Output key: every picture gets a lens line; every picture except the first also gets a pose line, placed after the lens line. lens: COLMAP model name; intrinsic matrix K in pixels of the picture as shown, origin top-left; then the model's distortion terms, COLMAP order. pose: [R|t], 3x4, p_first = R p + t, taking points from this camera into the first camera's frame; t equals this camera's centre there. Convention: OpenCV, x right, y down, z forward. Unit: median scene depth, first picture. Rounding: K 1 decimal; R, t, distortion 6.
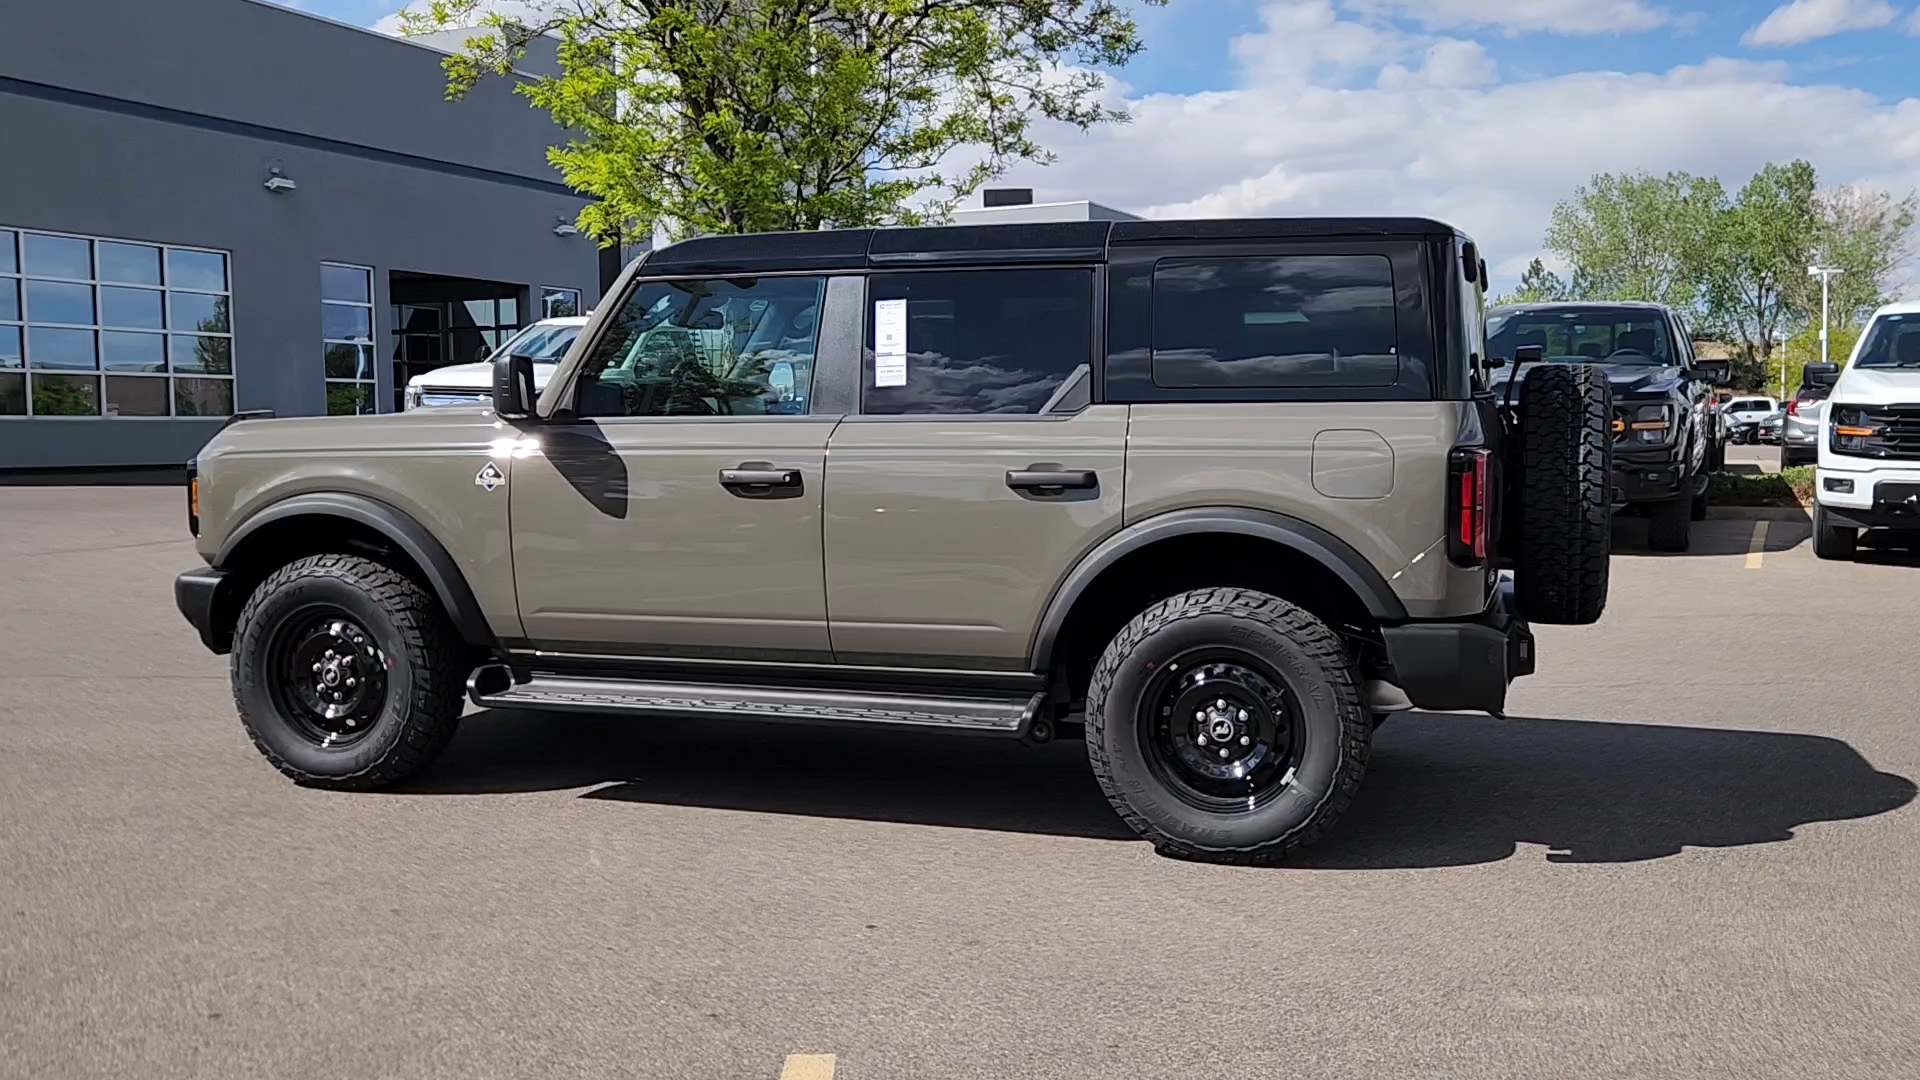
lens RADIAL K [[1892.9, 0, 954.3], [0, 1892.9, 546.3], [0, 0, 1]] dist [0.027225, 0.000000]
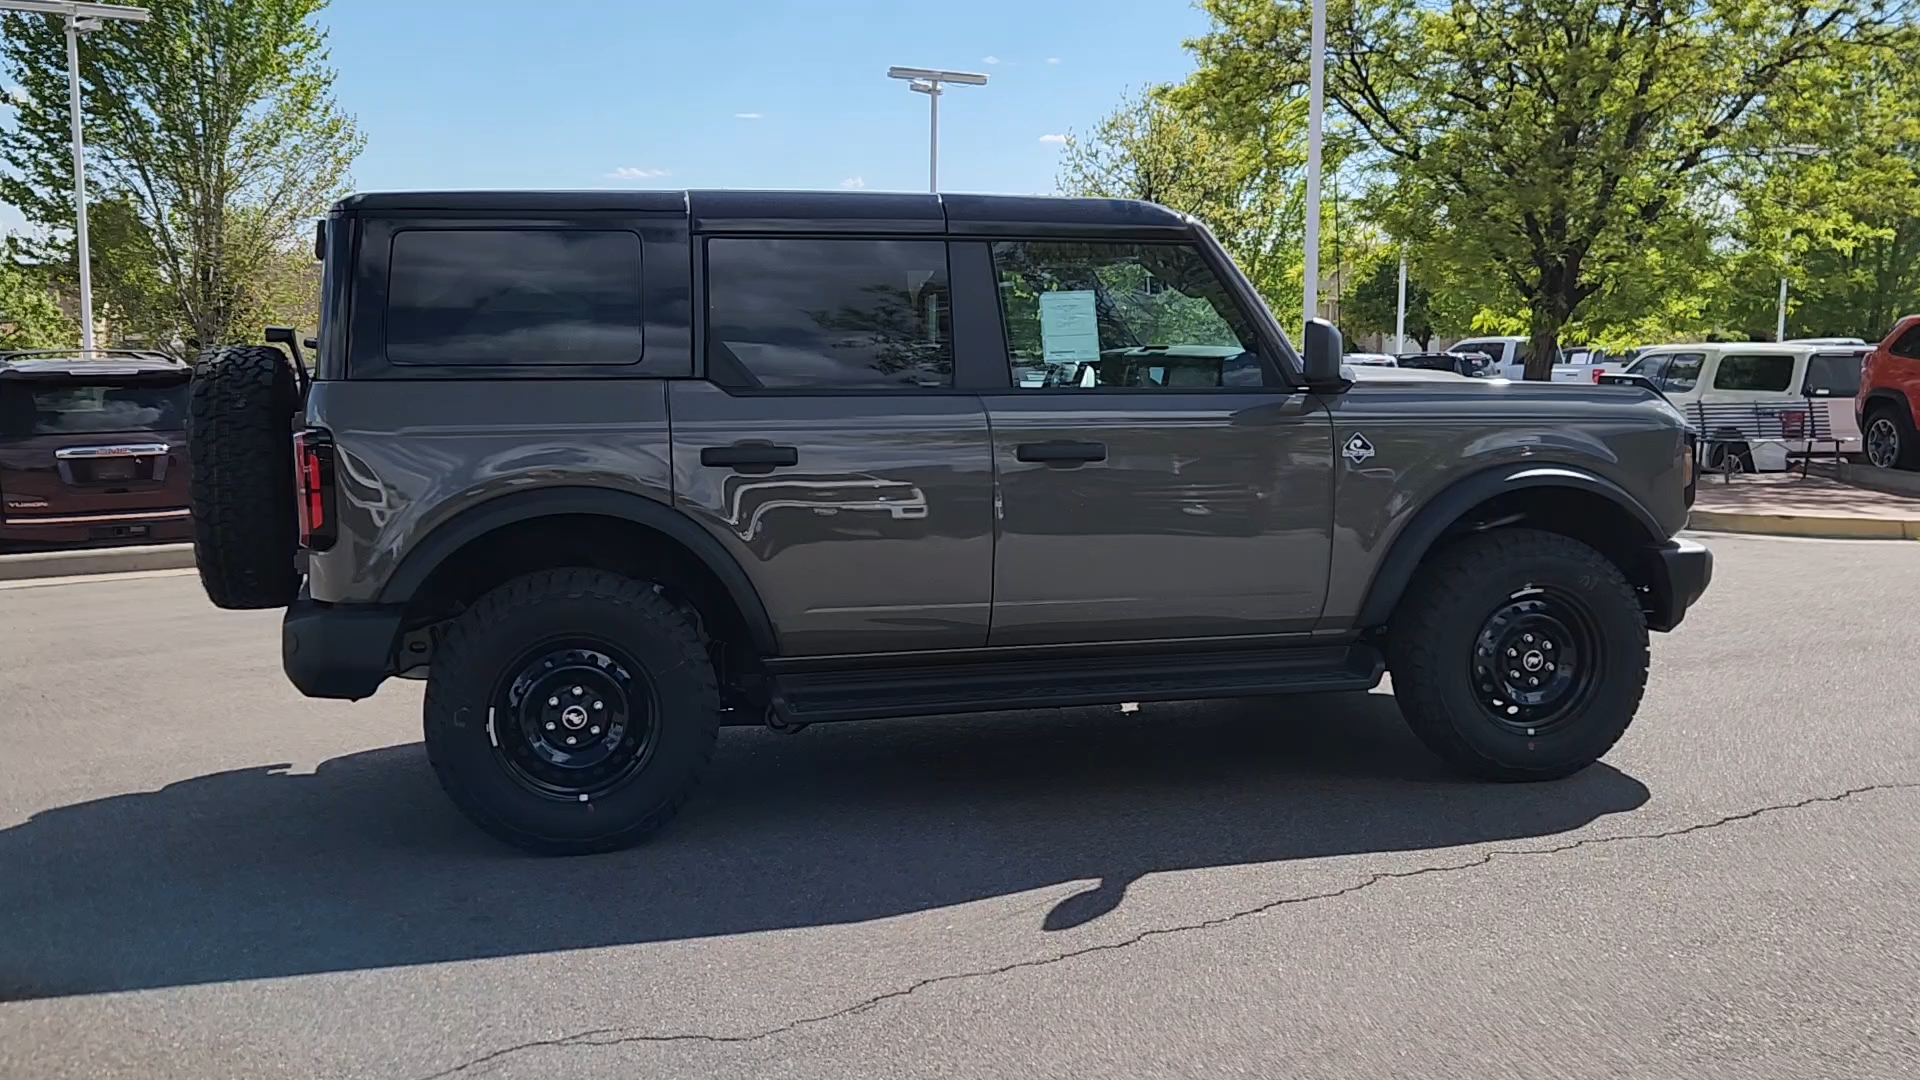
lens RADIAL K [[1892.9, 0, 950.8], [0, 1892.9, 534.3], [0, 0, 1]] dist [0.027225, 0.000000]
pose [[-0.851258, 0.064191, -0.520807, 0.563223], [-0.032827, 0.984031, 0.174941, -0.196057], [0.523720, 0.166017, -0.835557, 2.156656]]
